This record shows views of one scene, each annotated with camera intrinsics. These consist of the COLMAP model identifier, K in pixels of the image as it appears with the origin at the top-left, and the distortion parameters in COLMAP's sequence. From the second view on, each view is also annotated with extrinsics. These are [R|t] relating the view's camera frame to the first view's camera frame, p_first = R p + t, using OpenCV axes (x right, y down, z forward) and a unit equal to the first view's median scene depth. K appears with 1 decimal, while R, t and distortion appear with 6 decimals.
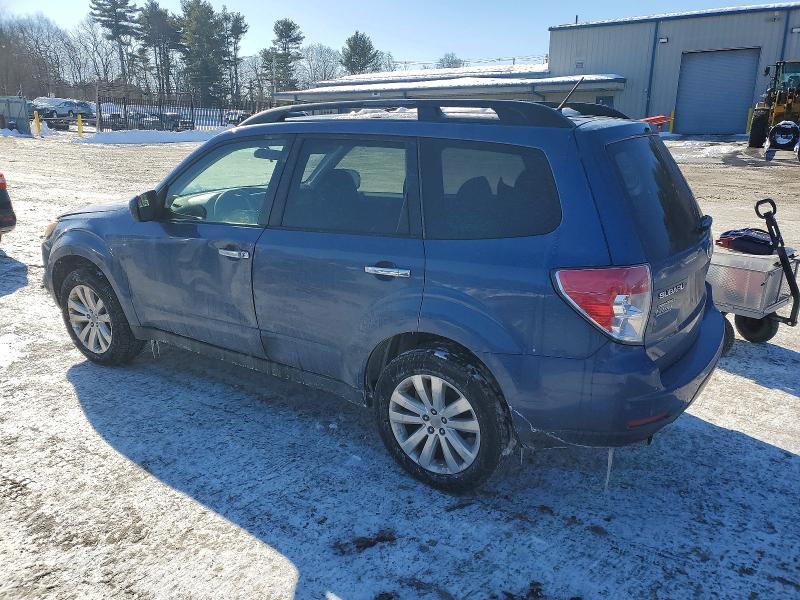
lens RADIAL K [[635.8, 0, 398.7], [0, 635.8, 298.6], [0, 0, 1]] dist [0.017317, 0.003533]
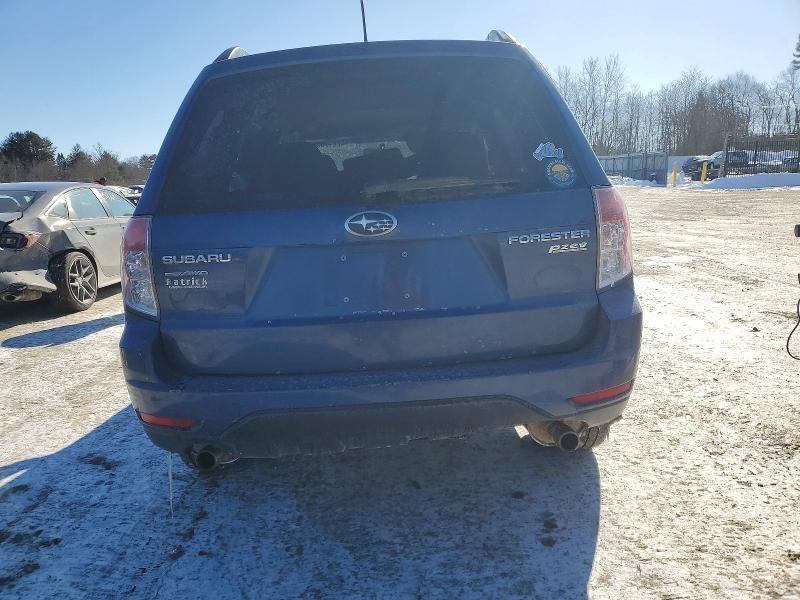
lens RADIAL K [[635.8, 0, 403.0], [0, 635.8, 302.8], [0, 0, 1]] dist [0.017317, 0.003533]
pose [[0.534927, 0.120121, -0.836316, 0.111725], [-0.185179, 0.982443, 0.022664, -0.002154], [0.824356, 0.142744, 0.547779, 0.075291]]
